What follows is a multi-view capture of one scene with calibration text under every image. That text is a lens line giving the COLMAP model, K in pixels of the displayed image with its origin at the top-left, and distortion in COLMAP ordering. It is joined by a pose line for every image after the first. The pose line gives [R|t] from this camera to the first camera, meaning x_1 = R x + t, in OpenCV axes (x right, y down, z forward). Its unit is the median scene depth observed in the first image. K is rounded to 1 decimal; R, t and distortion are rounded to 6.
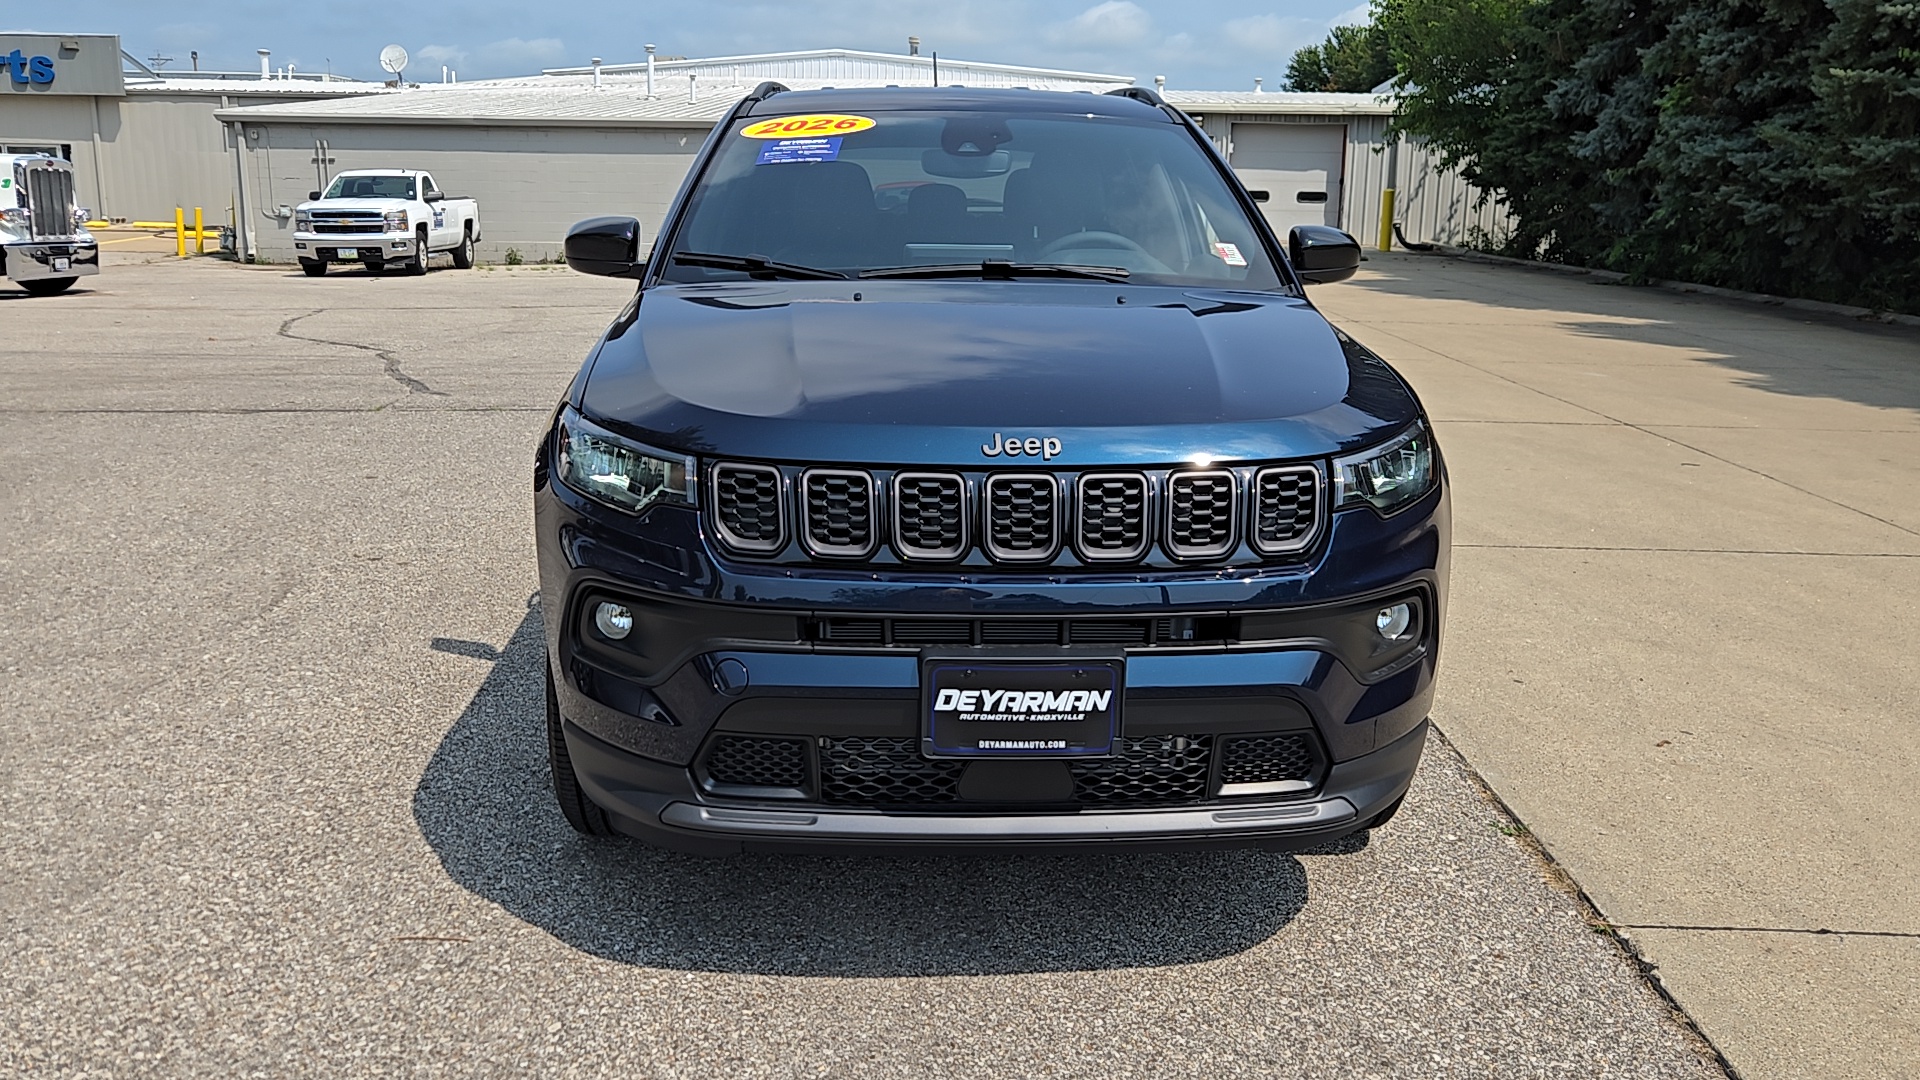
lens RADIAL K [[1612.3, 0, 952.7], [0, 1612.3, 531.0], [0, 0, 1]] dist [0.011465, -0.006903]
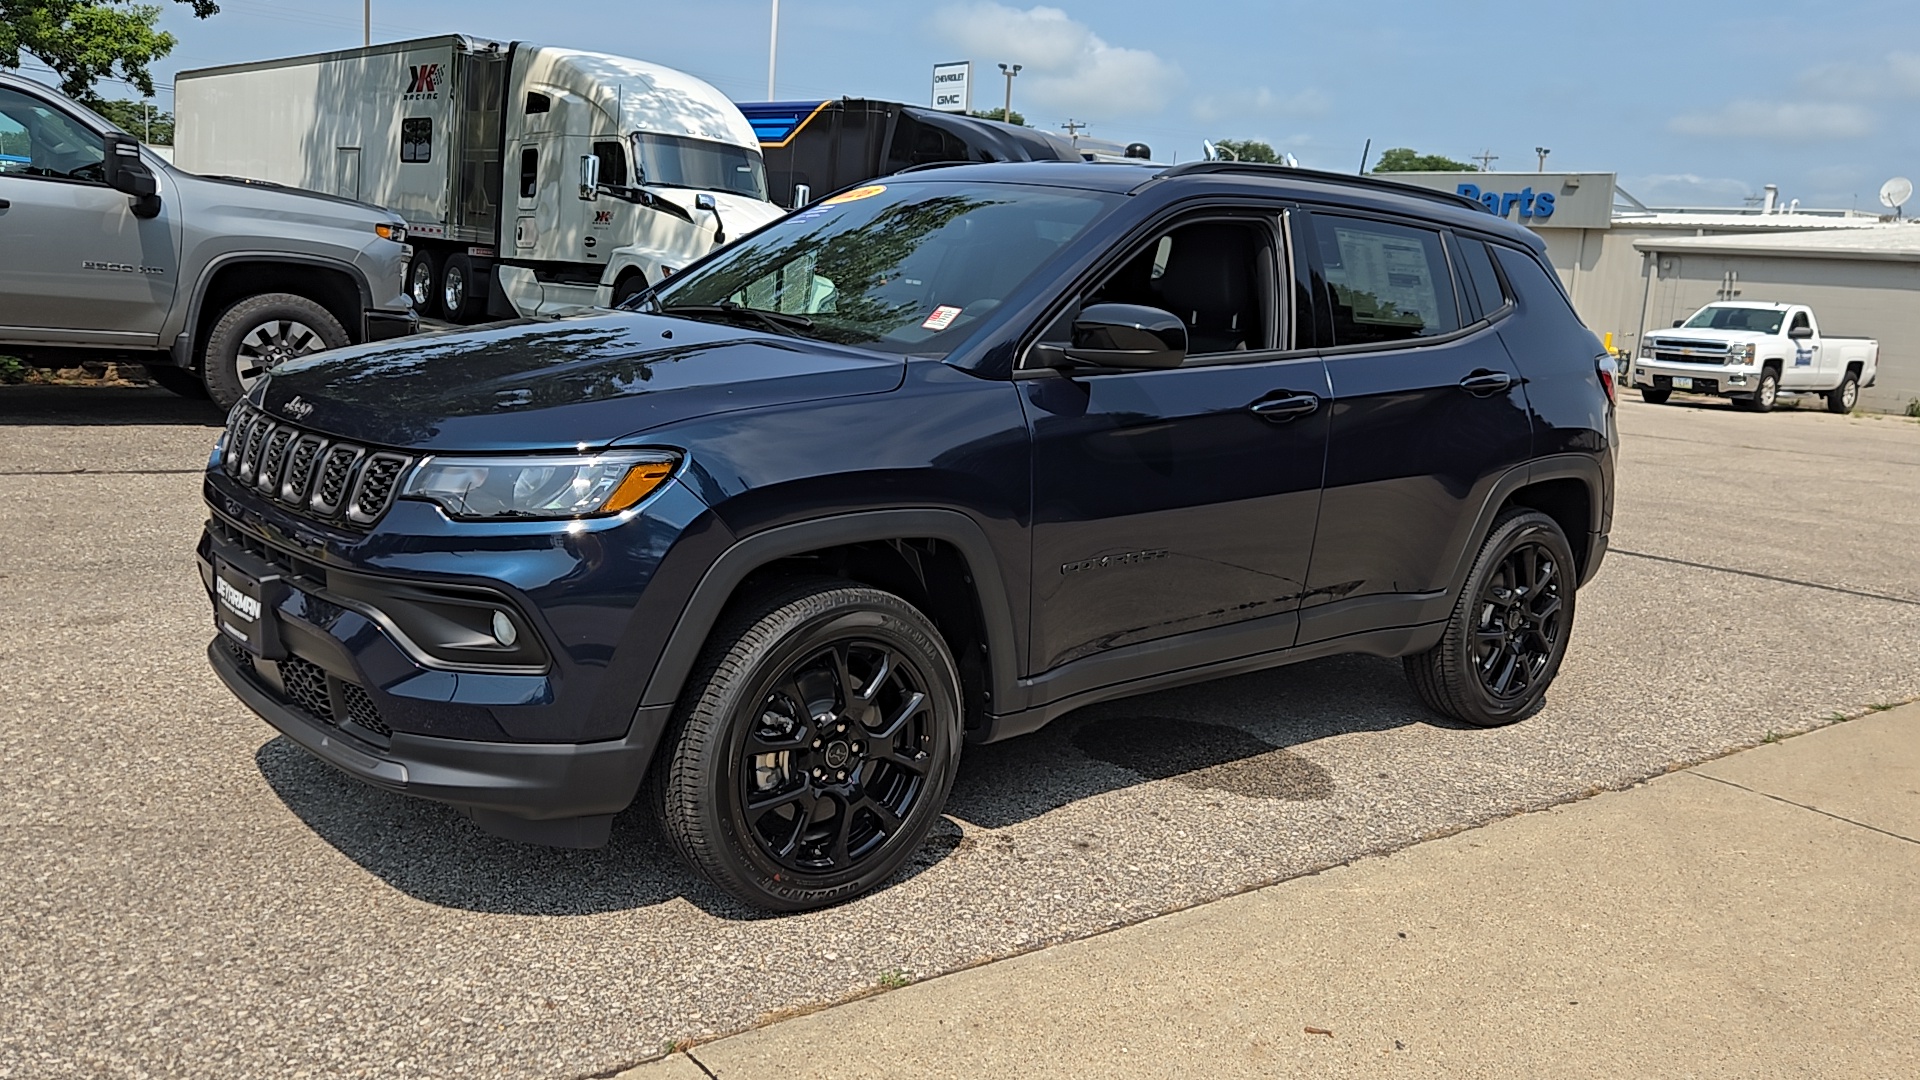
lens RADIAL K [[1612.3, 0, 952.7], [0, 1612.3, 531.0], [0, 0, 1]] dist [0.011465, -0.006903]
pose [[0.581149, 0.159869, -0.797940, 0.155418], [-0.226625, 0.973520, 0.029993, -0.012510], [0.781606, 0.163403, 0.601990, 0.073236]]
